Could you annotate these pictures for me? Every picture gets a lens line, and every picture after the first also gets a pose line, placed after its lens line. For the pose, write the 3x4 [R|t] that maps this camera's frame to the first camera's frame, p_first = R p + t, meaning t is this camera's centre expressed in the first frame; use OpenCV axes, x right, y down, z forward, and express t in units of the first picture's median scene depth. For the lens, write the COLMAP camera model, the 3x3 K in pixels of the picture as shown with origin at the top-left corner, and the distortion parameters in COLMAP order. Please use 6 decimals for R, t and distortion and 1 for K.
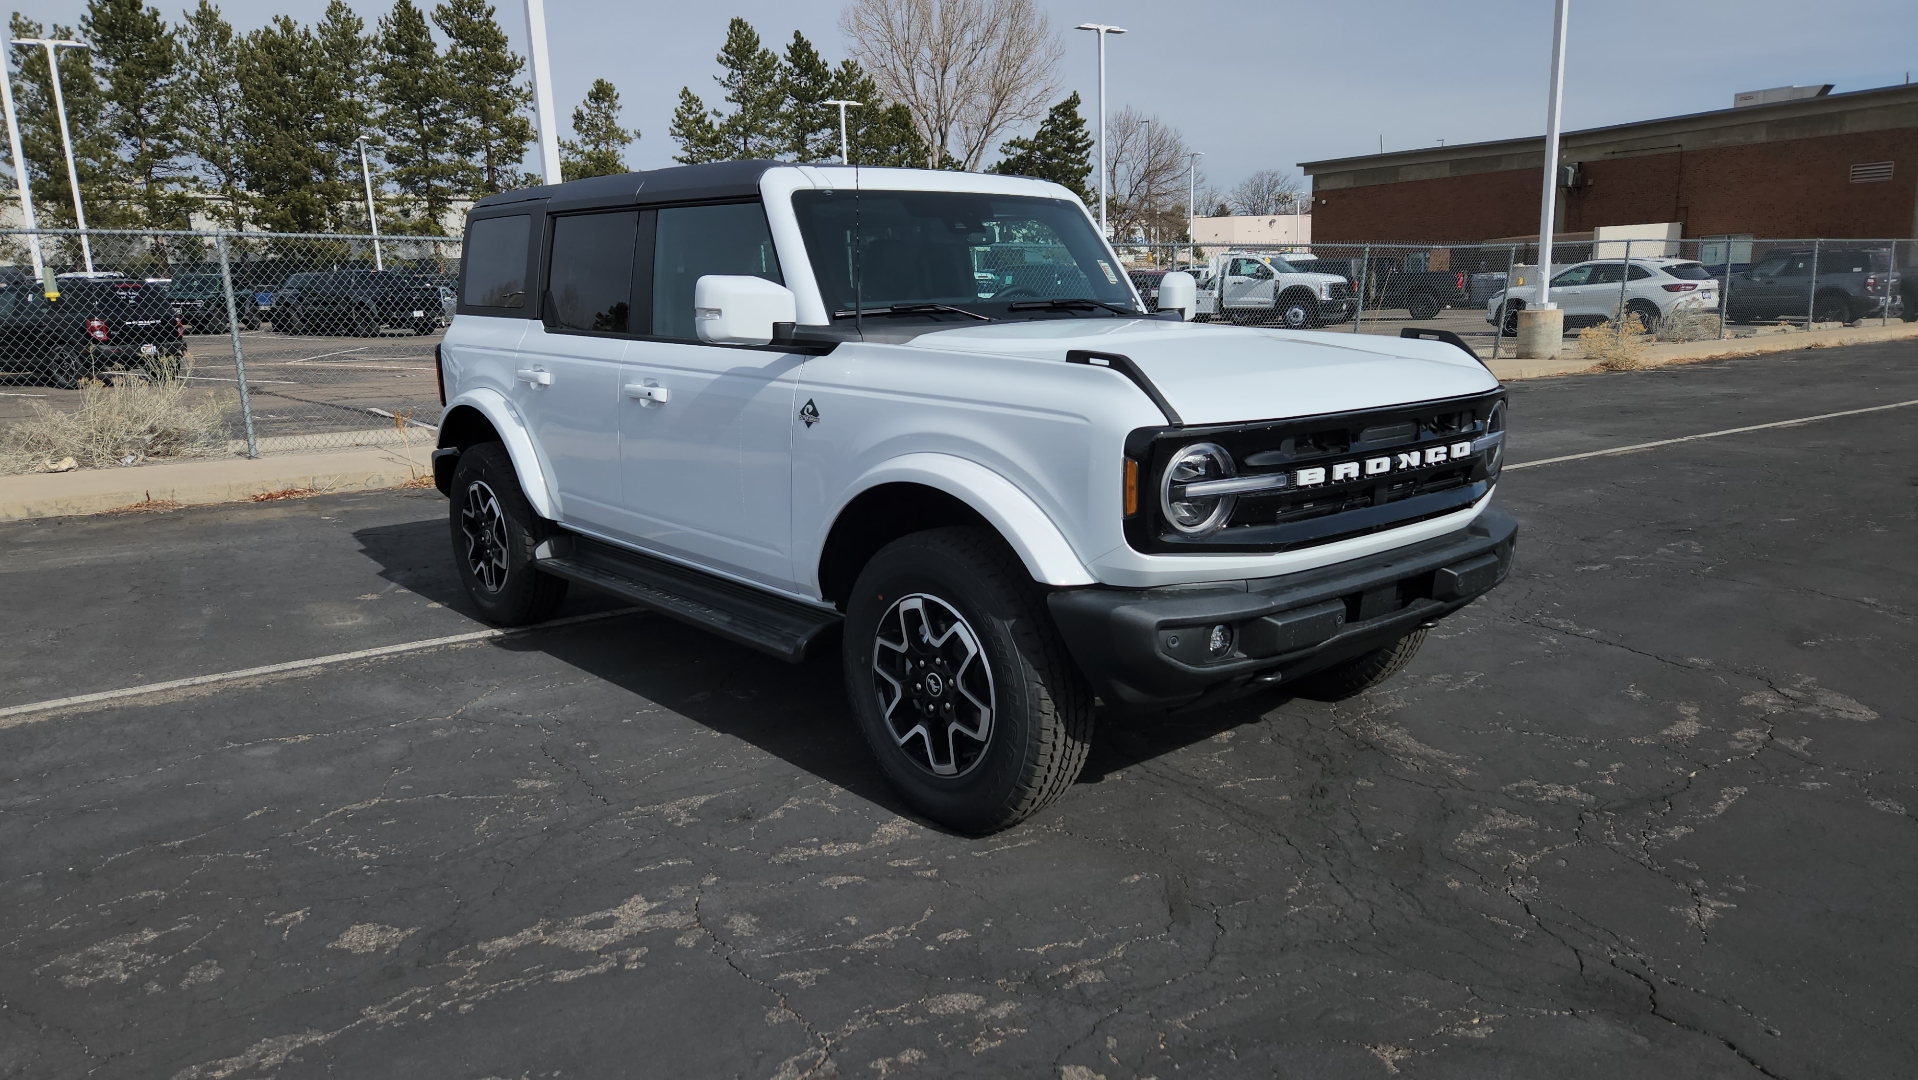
lens RADIAL K [[1278.5, 0, 924.9], [0, 1278.5, 564.5], [0, 0, 1]] dist [0.071758, -0.055632]
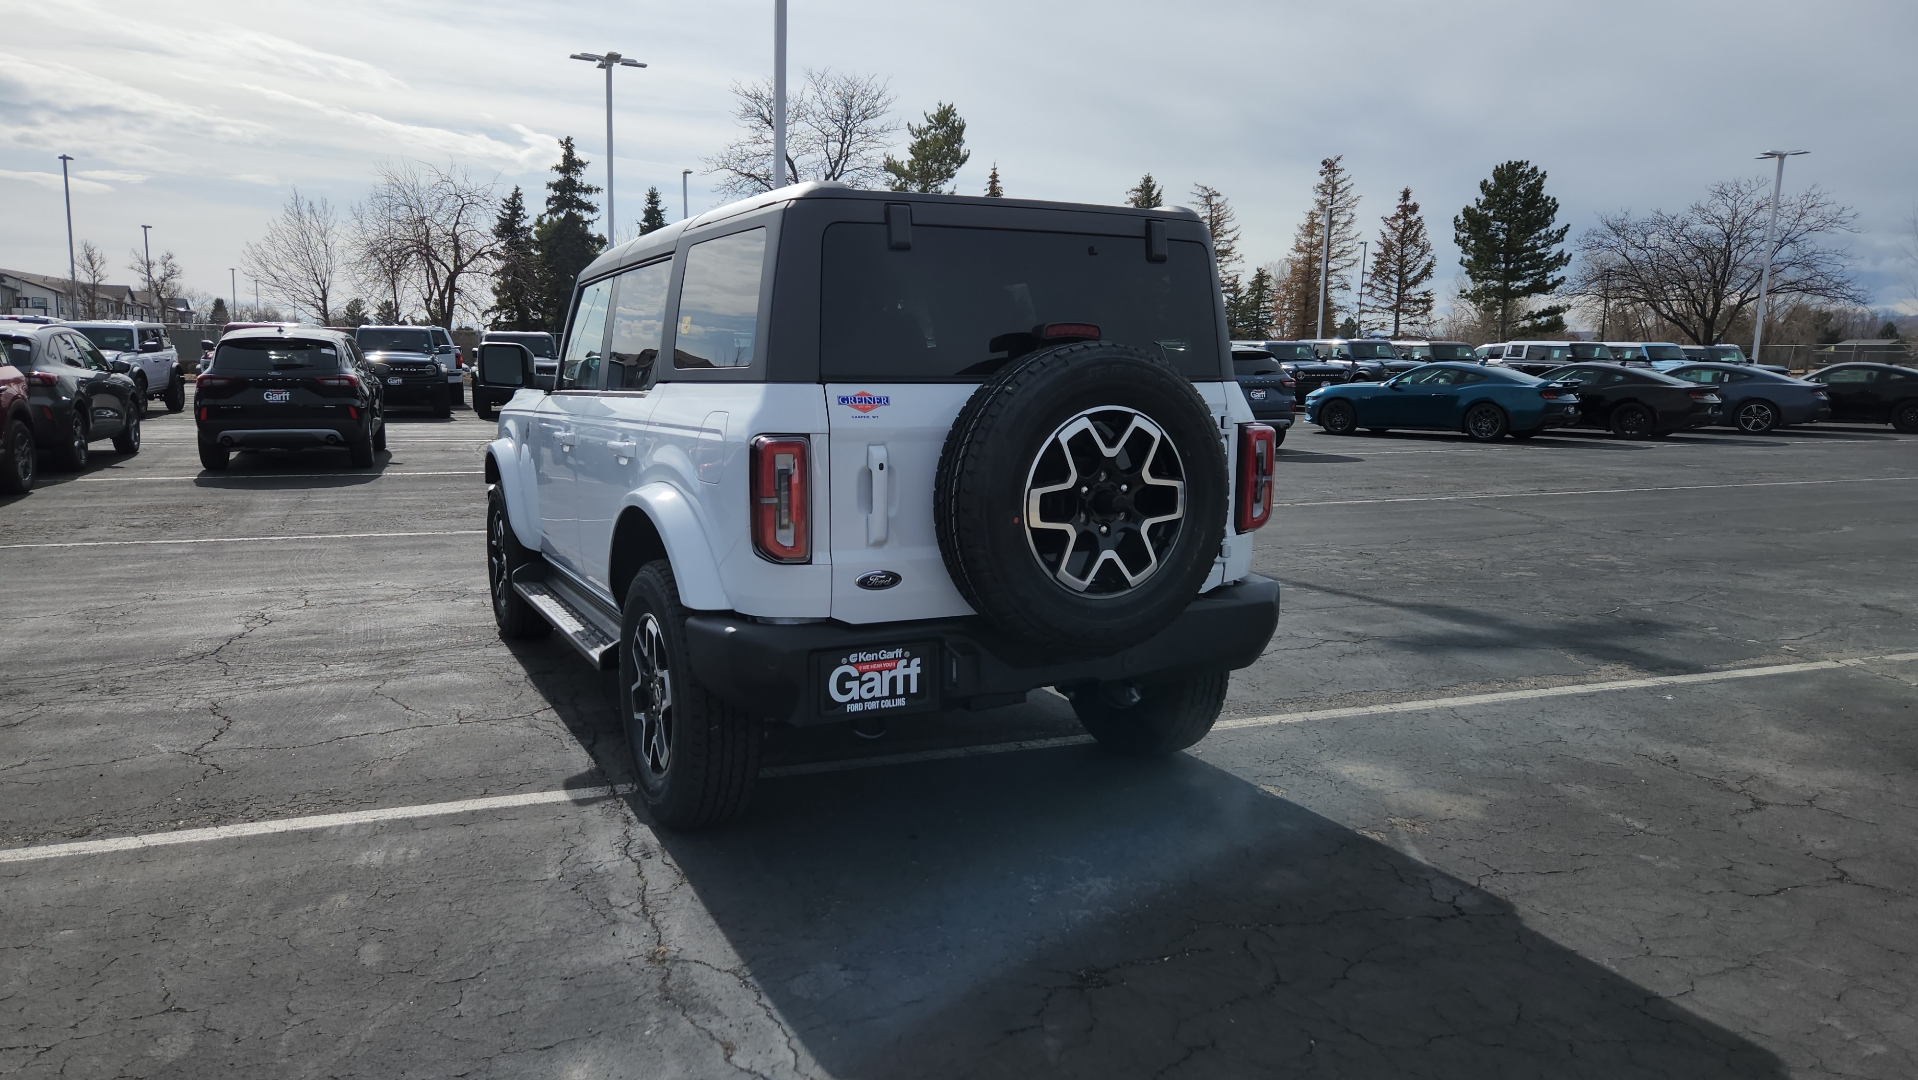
lens RADIAL K [[1278.5, 0, 921.8], [0, 1278.5, 538.7], [0, 0, 1]] dist [0.071758, -0.055632]
pose [[-0.968889, -0.020309, 0.246663, -0.522011], [0.064281, 0.941778, 0.330035, -0.486830], [-0.239004, 0.335622, -0.911172, 2.344443]]
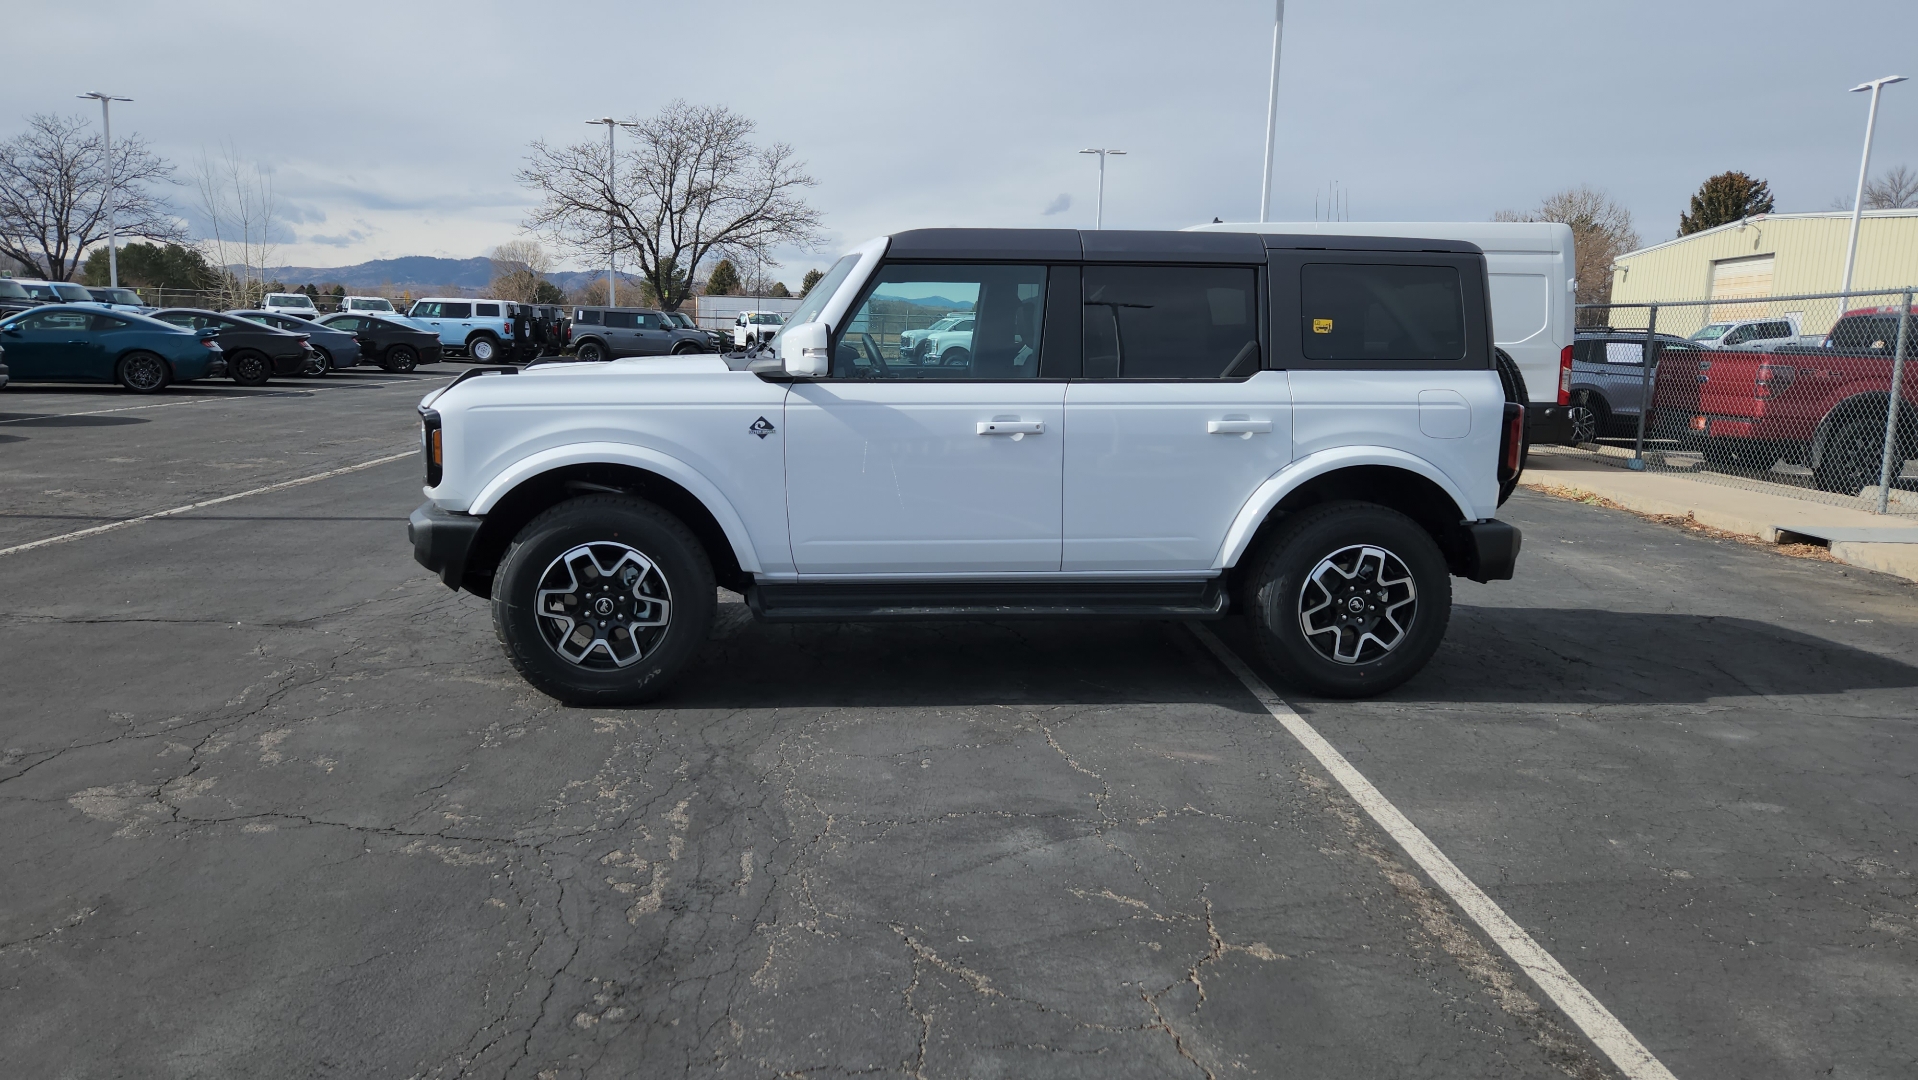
lens RADIAL K [[1278.5, 0, 932.1], [0, 1278.5, 557.0], [0, 0, 1]] dist [0.071758, -0.055632]
pose [[-0.544407, 0.149368, -0.825415, 1.106819], [-0.192364, 0.935562, 0.296174, -0.421104], [0.816466, 0.320019, -0.480594, 1.839926]]
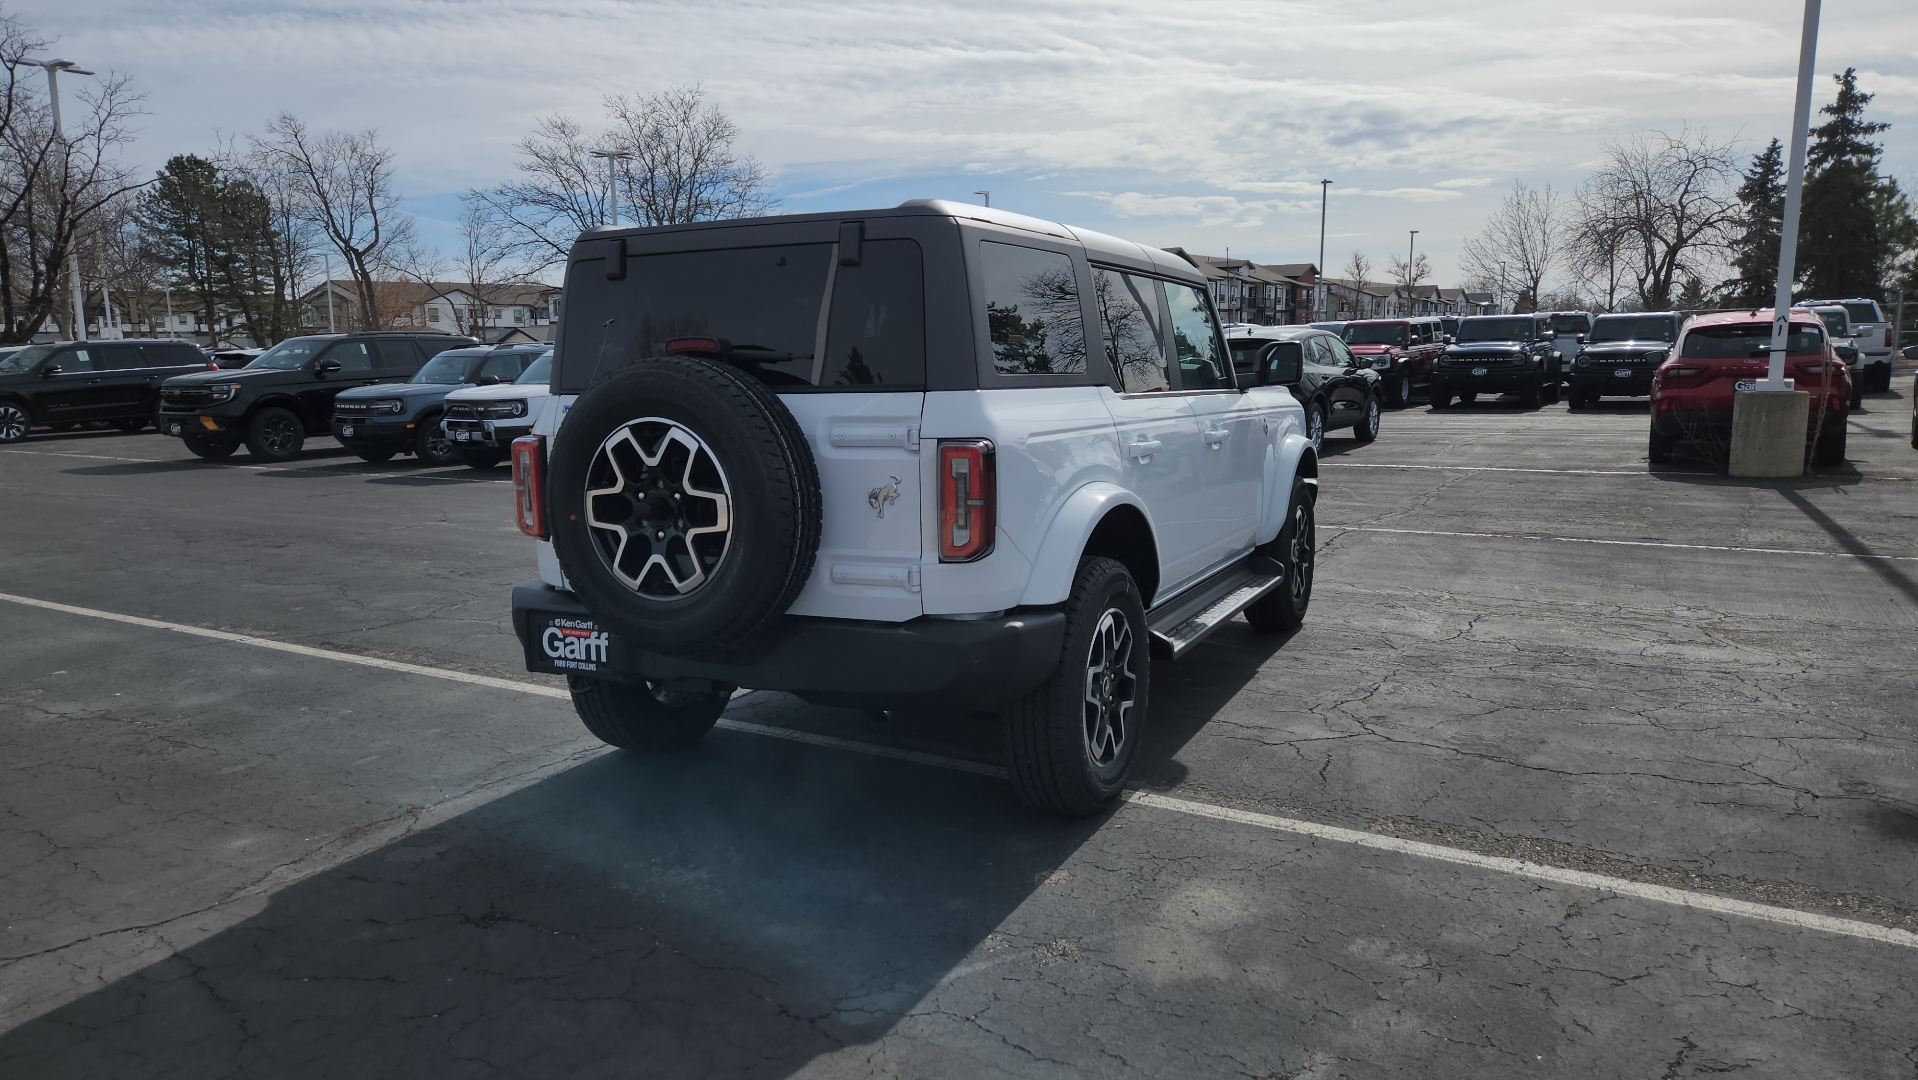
lens RADIAL K [[1278.5, 0, 926.4], [0, 1278.5, 539.2], [0, 0, 1]] dist [0.071758, -0.055632]
pose [[-0.381718, -0.099319, 0.918927, -1.257401], [0.223540, 0.954774, 0.196051, -0.347729], [-0.896840, 0.280253, -0.342253, 1.733499]]
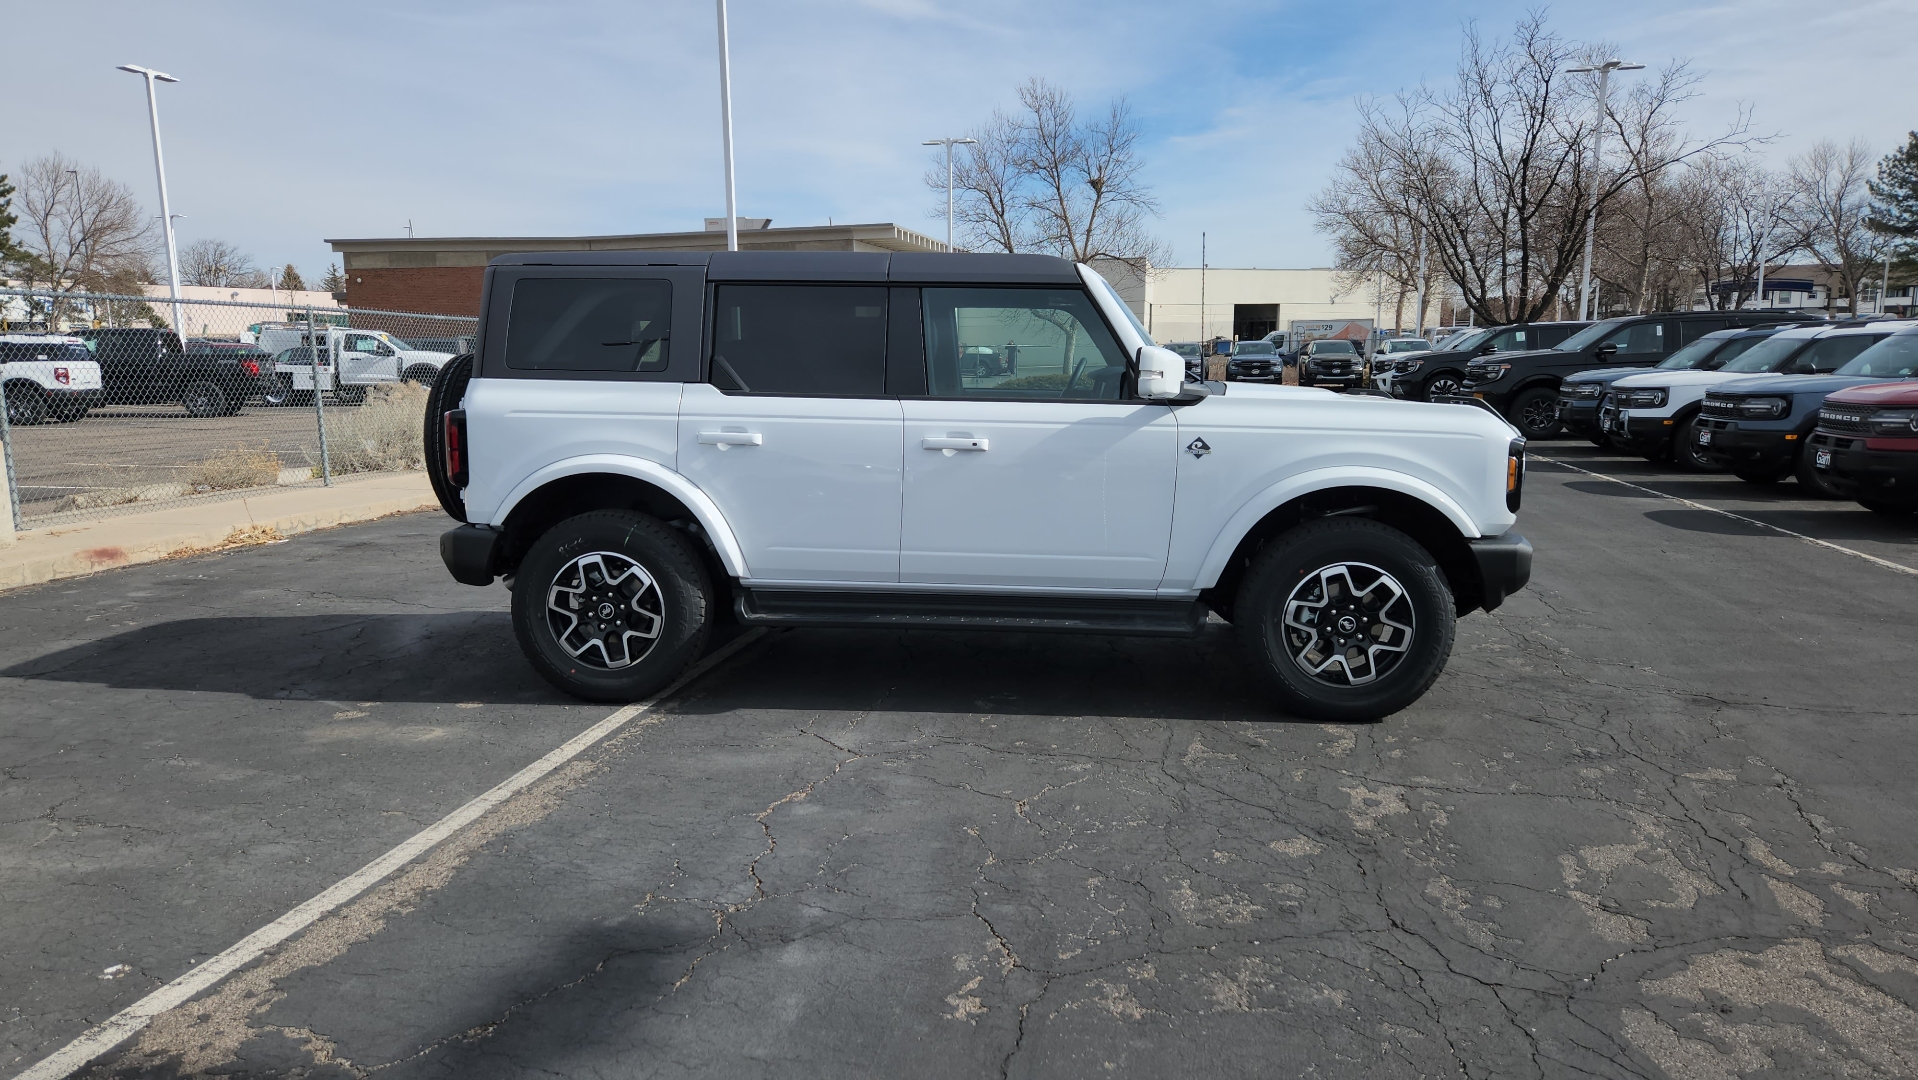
lens RADIAL K [[1278.5, 0, 931.4], [0, 1278.5, 546.6], [0, 0, 1]] dist [0.071758, -0.055632]
pose [[0.718682, -0.082853, 0.690385, -1.076275], [0.134189, 0.990738, -0.020792, -0.021574], [-0.682268, 0.107585, 0.723143, 0.198511]]
